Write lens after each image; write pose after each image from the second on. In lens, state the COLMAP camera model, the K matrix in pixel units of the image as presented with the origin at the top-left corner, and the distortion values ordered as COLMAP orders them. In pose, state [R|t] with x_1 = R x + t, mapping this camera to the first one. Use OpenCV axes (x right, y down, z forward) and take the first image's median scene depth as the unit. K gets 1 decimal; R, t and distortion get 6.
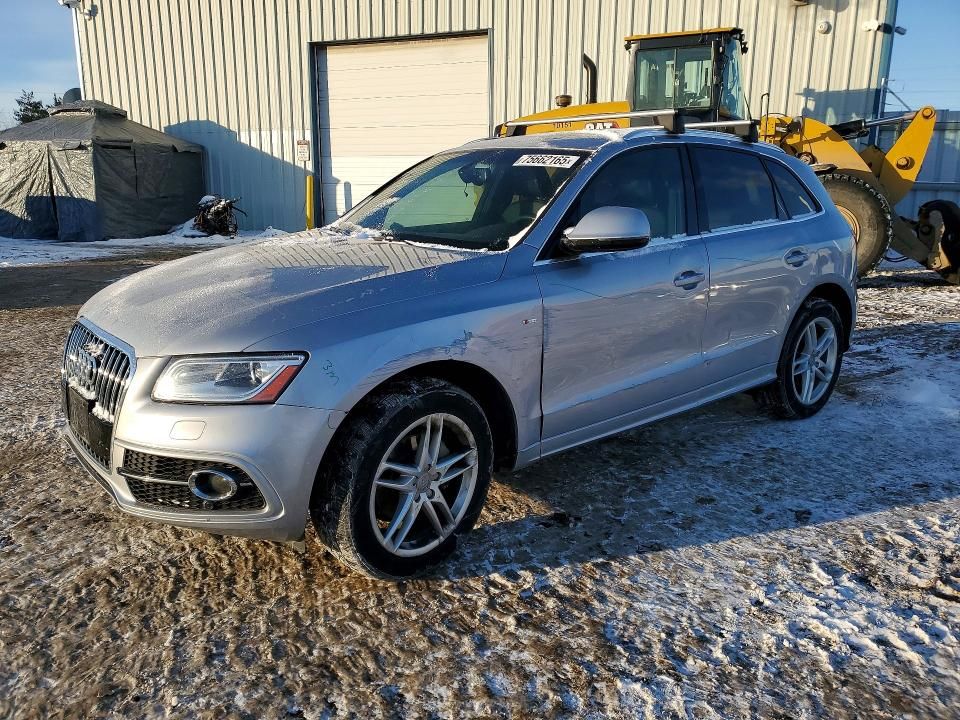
lens RADIAL K [[757.1, 0, 475.9], [0, 757.1, 363.0], [0, 0, 1]] dist [0.021769, 0.011154]
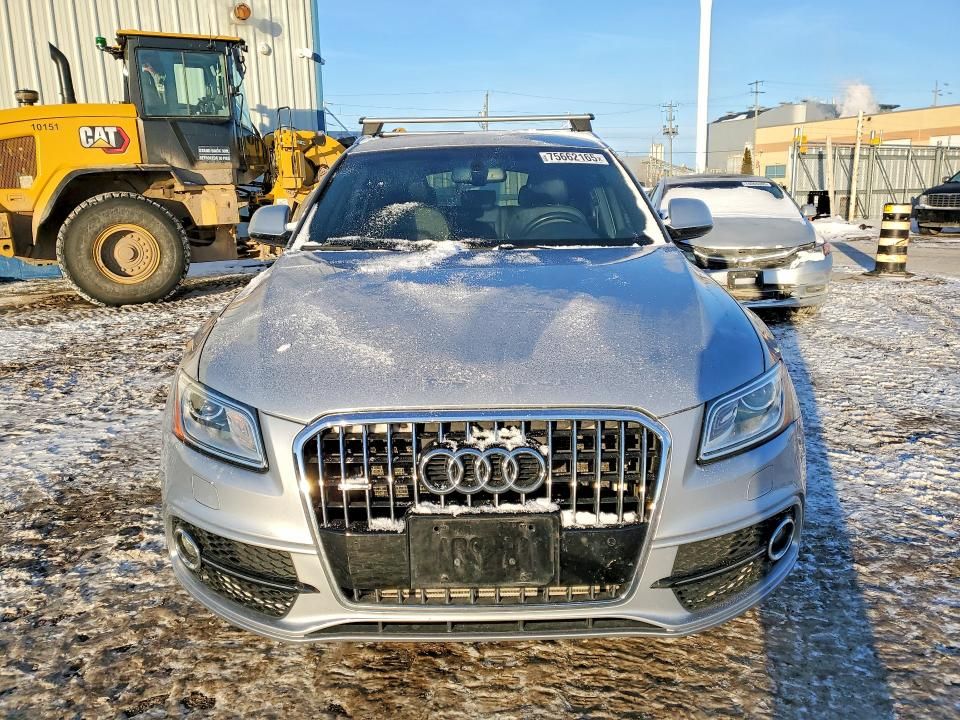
lens RADIAL K [[757.1, 0, 477.8], [0, 757.1, 353.1], [0, 0, 1]] dist [0.021769, 0.011154]
pose [[0.618637, -0.183037, 0.764058, -0.268566], [0.209865, 0.975646, 0.063803, -0.036536], [-0.757129, 0.120879, 0.641984, 0.164487]]
